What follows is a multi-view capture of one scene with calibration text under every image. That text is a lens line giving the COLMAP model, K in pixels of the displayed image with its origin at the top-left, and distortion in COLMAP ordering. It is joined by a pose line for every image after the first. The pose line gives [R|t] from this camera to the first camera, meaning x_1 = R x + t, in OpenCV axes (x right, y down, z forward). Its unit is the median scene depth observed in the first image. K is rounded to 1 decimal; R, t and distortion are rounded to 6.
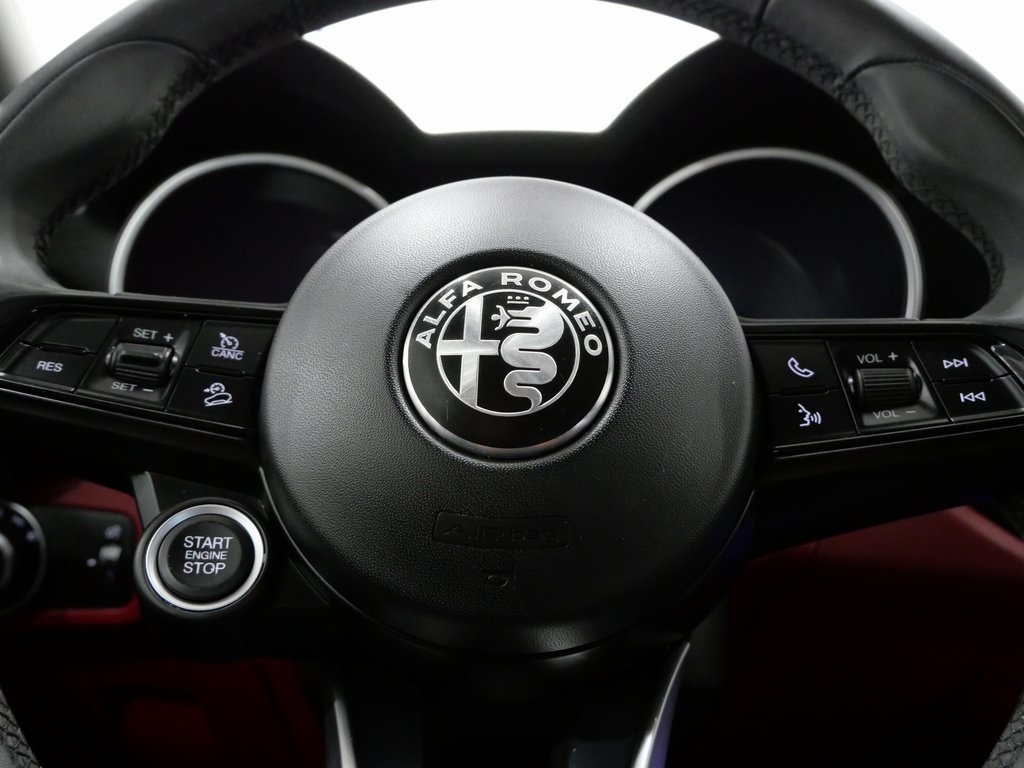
lens RADIAL K [[761.7, 0, 516.8], [0, 761.7, 387.1], [0, 0, 1]] dist [-0.007101, -0.002000]
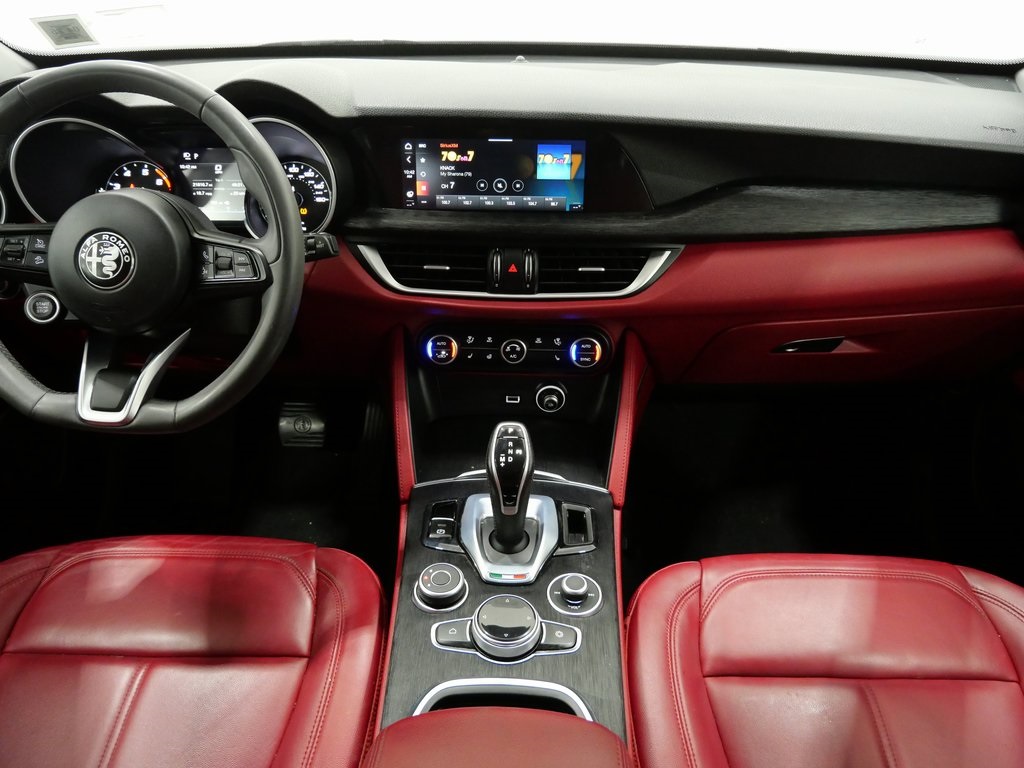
lens RADIAL K [[715.5, 0, 513.8], [0, 715.5, 384.4], [0, 0, 1]] dist [-0.031751, 0.003181]
pose [[0.999473, 0.032112, -0.004828, 2.035763], [-0.025883, 0.877581, 0.478730, -1.227668], [0.019610, -0.478353, 0.877949, -2.312772]]
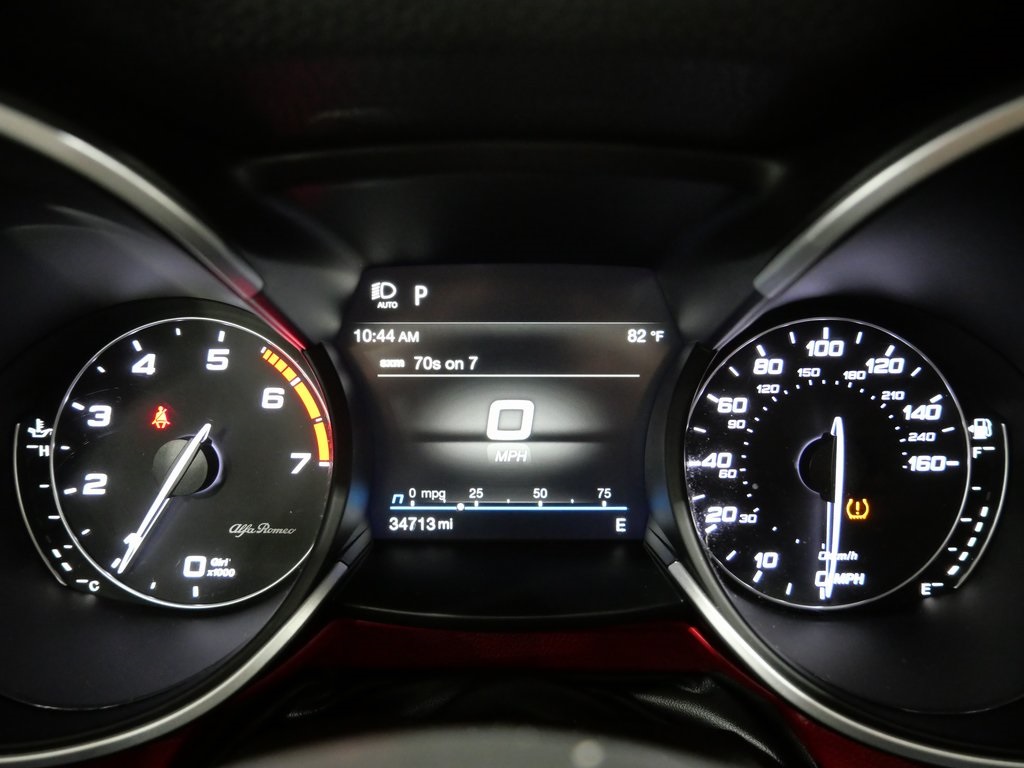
lens RADIAL K [[715.5, 0, 510.7], [0, 715.5, 387.5], [0, 0, 1]] dist [-0.031751, 0.003181]
pose [[0.999829, 0.018321, 0.002632, -0.025400], [-0.018155, 0.943030, 0.332211, -0.496628], [0.003605, -0.332202, 0.943201, 1.368371]]
